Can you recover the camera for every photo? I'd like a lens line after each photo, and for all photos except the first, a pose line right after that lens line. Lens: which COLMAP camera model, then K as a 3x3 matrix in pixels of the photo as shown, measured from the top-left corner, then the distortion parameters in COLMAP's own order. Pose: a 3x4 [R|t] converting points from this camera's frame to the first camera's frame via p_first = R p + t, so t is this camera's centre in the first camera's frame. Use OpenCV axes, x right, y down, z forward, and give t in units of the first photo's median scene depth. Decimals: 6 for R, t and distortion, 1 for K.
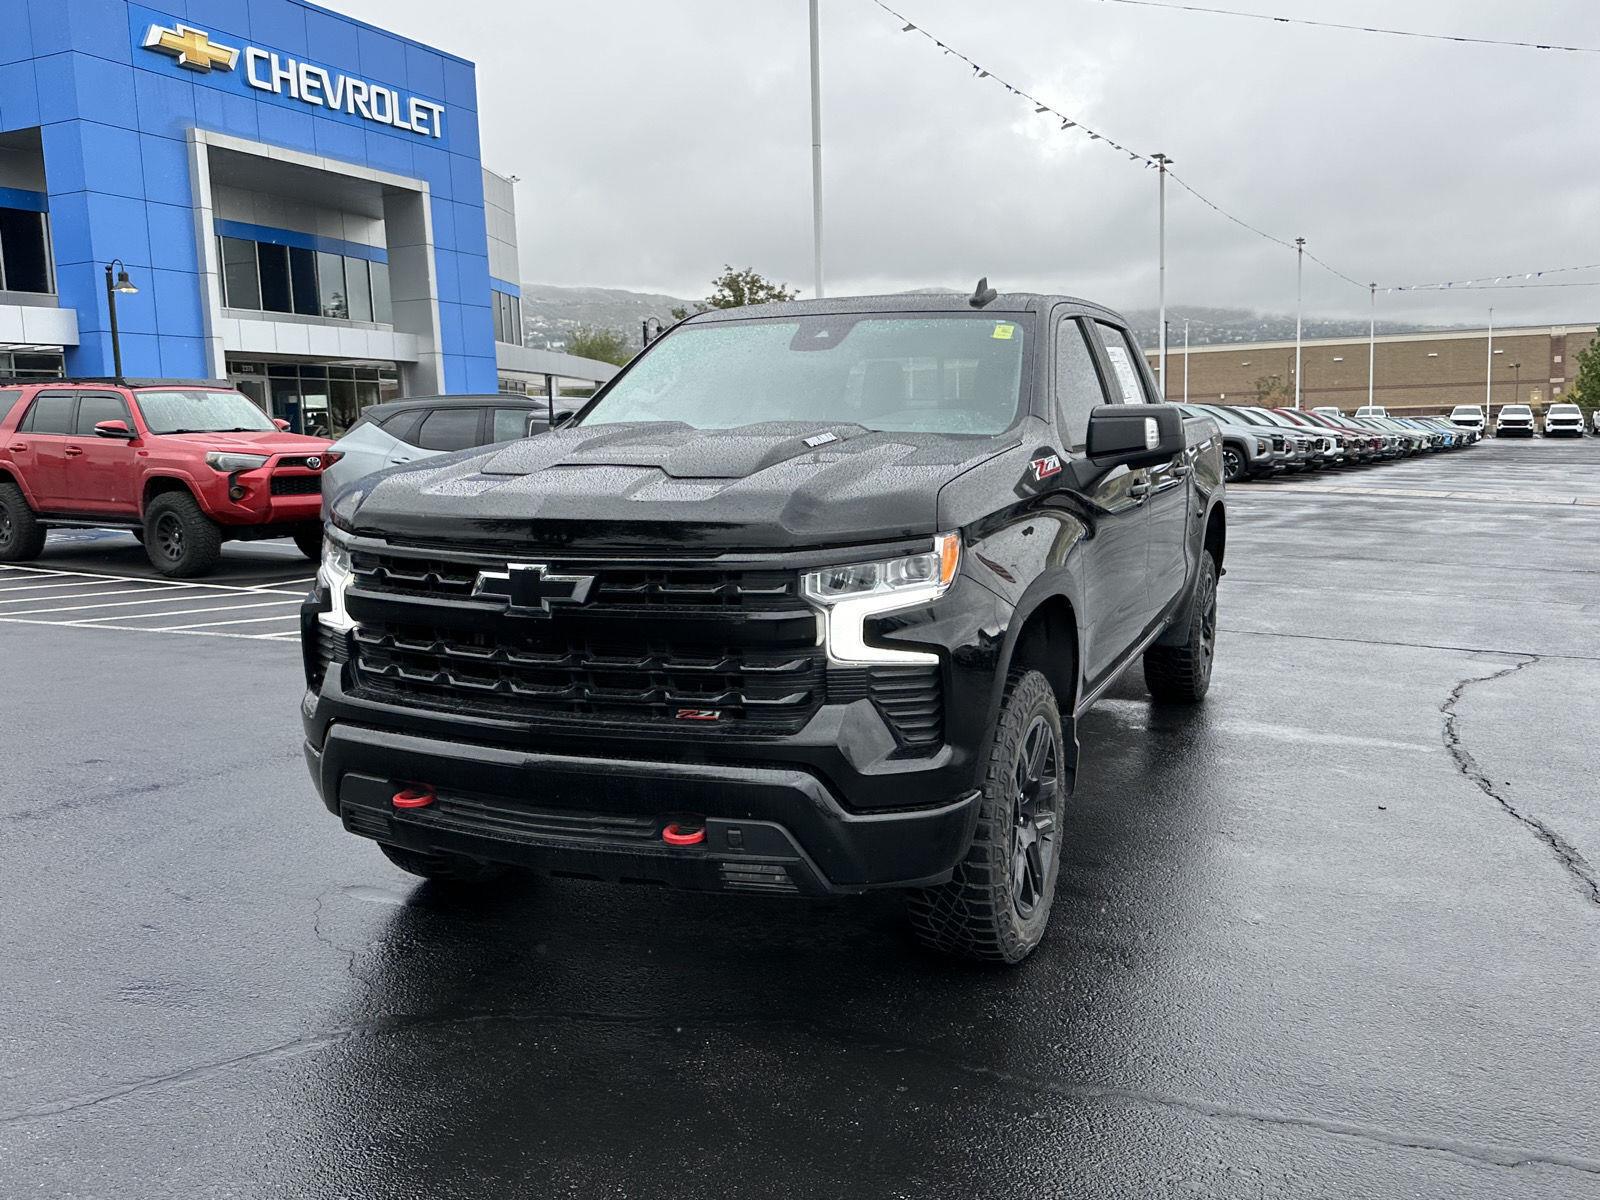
lens RADIAL K [[1339.4, 0, 803.6], [0, 1339.4, 592.7], [0, 0, 1]] dist [0.165385, -0.329185]
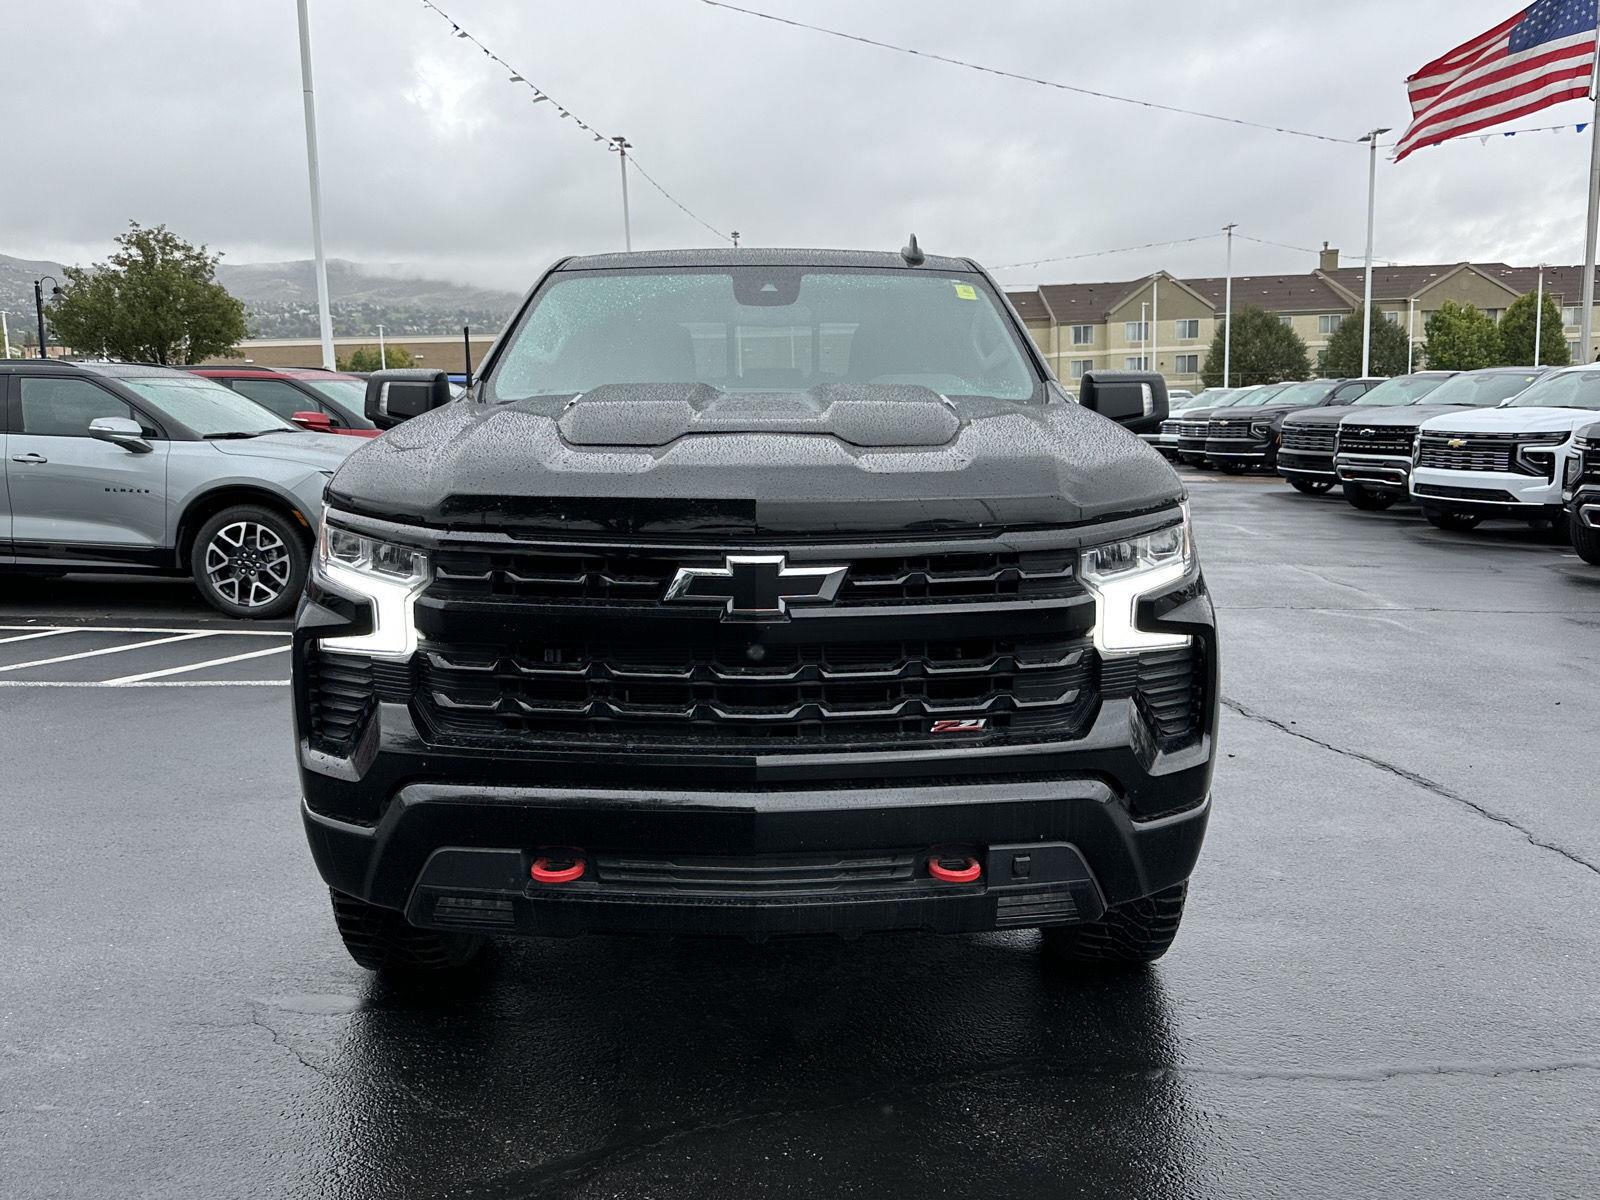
lens RADIAL K [[1340.1, 0, 806.7], [0, 1340.1, 599.6], [0, 0, 1]] dist [0.159397, -0.308746]
pose [[0.915281, -0.055802, 0.398932, -0.456279], [0.048660, 0.998422, 0.028015, -0.014943], [-0.399866, -0.006229, 0.916552, 0.244064]]
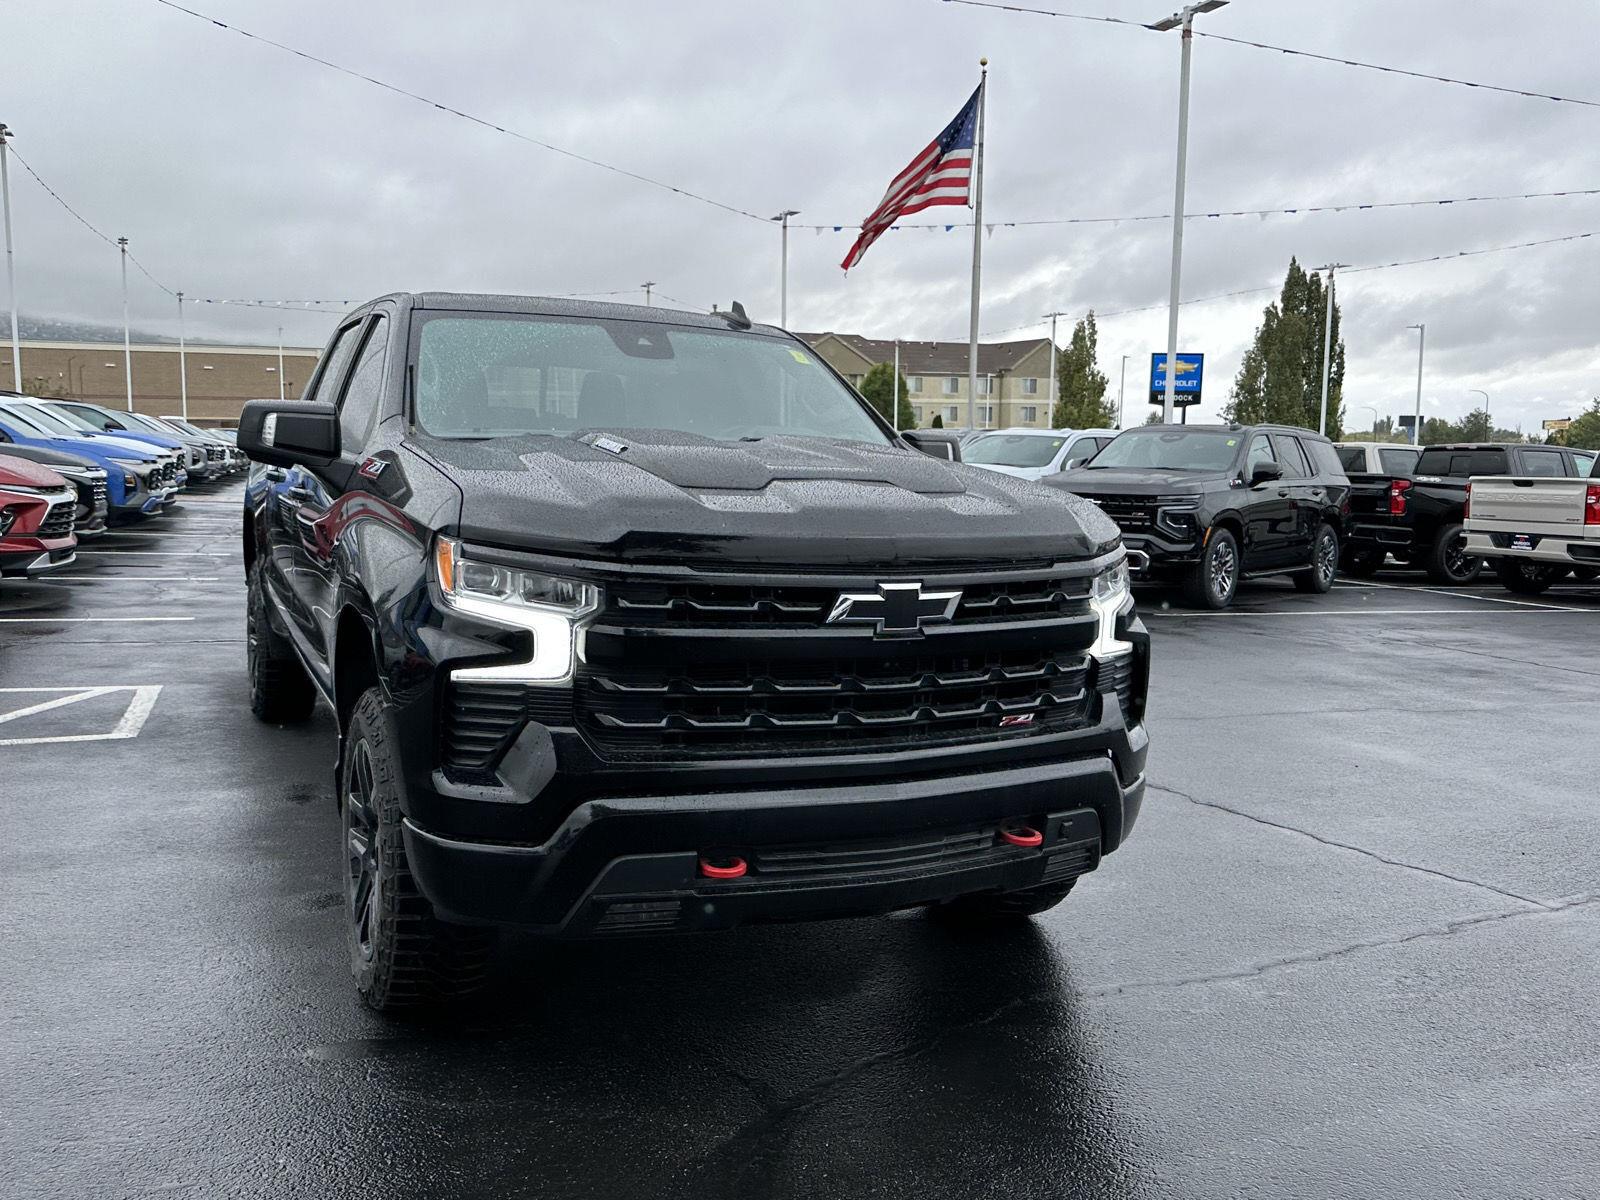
lens RADIAL K [[1339.4, 0, 803.6], [0, 1339.4, 592.7], [0, 0, 1]] dist [0.165385, -0.329185]
pose [[0.662384, -0.053284, 0.747267, -0.880739], [0.059490, 0.998059, 0.018434, -0.033432], [-0.746799, 0.032245, 0.664268, 0.393273]]
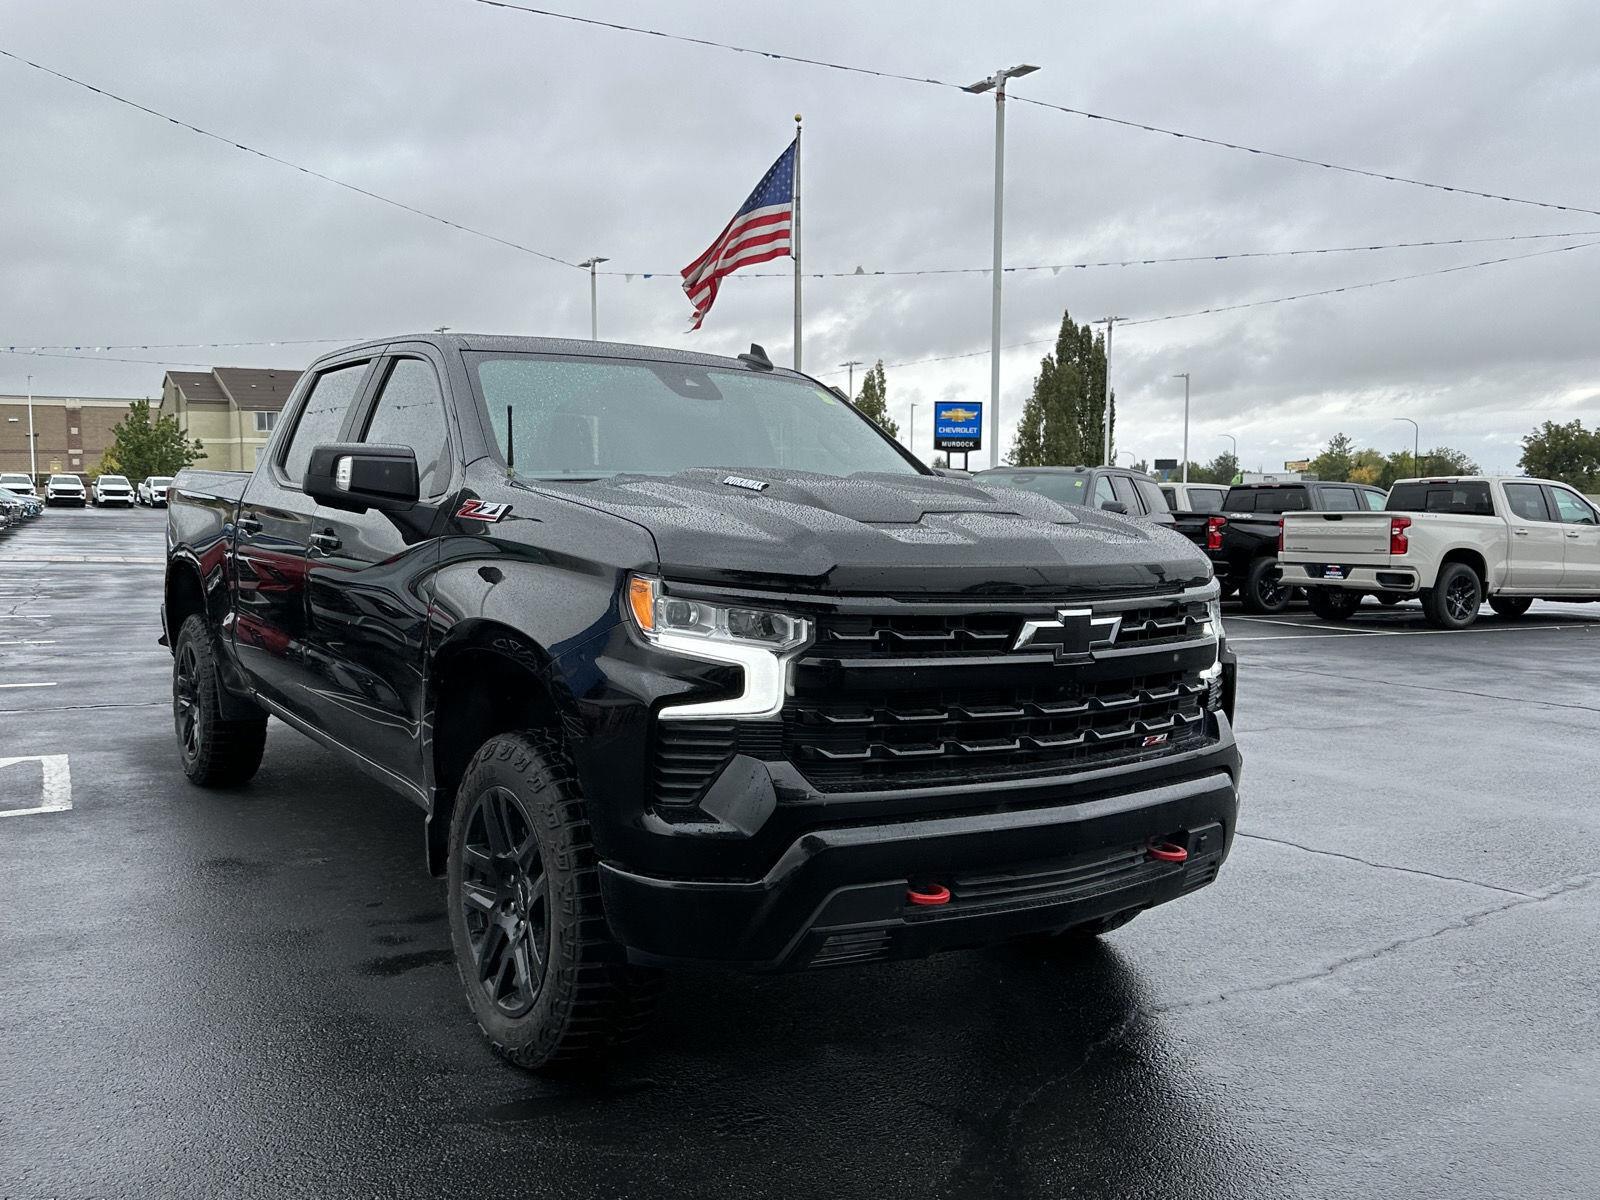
lens RADIAL K [[1339.4, 0, 803.6], [0, 1339.4, 592.7], [0, 0, 1]] dist [0.165385, -0.329185]
pose [[0.537811, -0.042537, 0.841992, -1.047559], [0.085667, 0.996314, -0.004386, -0.042744], [-0.838702, 0.074489, 0.539472, 0.587825]]
